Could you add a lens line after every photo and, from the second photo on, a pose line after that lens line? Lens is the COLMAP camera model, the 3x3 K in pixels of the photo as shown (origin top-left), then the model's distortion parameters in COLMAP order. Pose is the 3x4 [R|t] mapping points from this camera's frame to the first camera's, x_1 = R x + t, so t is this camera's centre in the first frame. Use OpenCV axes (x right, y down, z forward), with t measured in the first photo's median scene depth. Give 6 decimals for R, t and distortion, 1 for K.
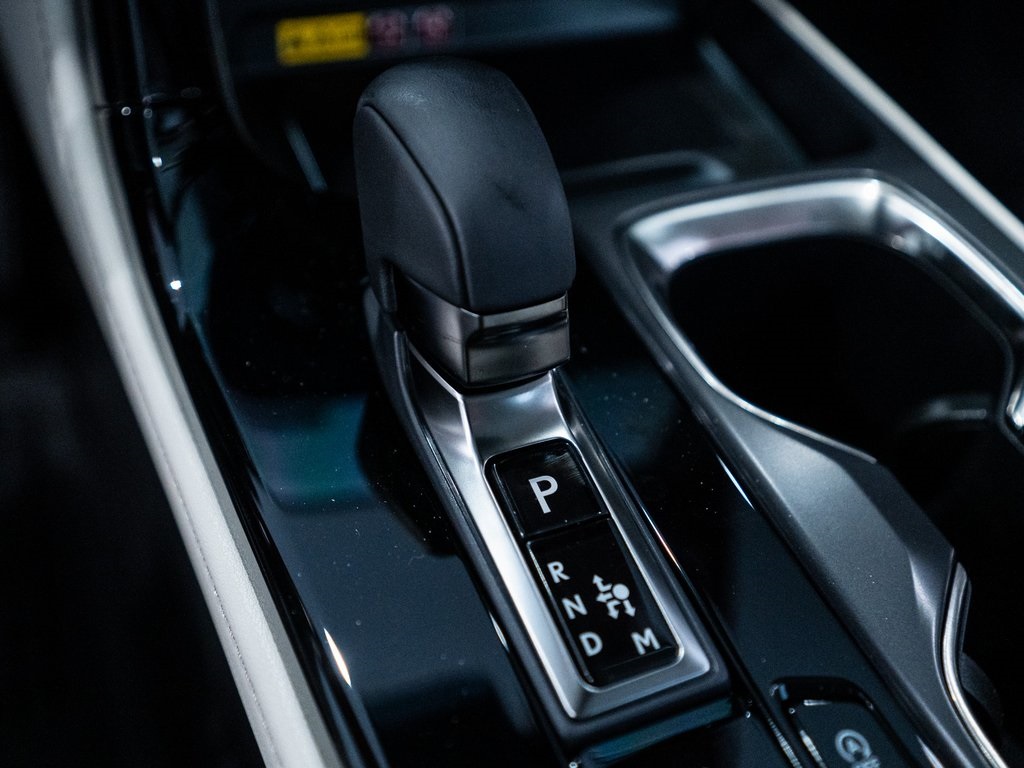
lens RADIAL K [[994.2, 0, 502.7], [0, 994.2, 389.7], [0, 0, 1]] dist [0.066517, 0.000000]
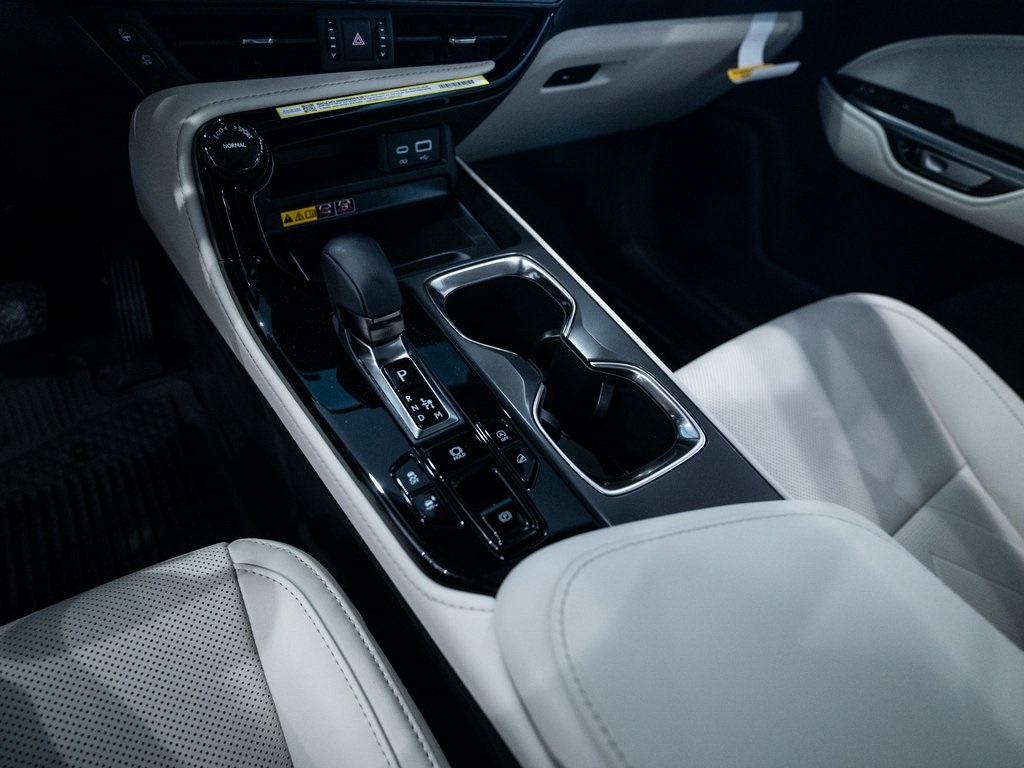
lens RADIAL K [[576.0, 0, 505.7], [0, 576.0, 379.9], [0, 0, 1]] dist [-0.039833, 0.011593]
pose [[0.979655, -0.130044, 0.152858, 0.078444], [0.125926, 0.991373, 0.036359, 0.090738], [-0.156268, -0.016371, 0.987579, -0.758175]]
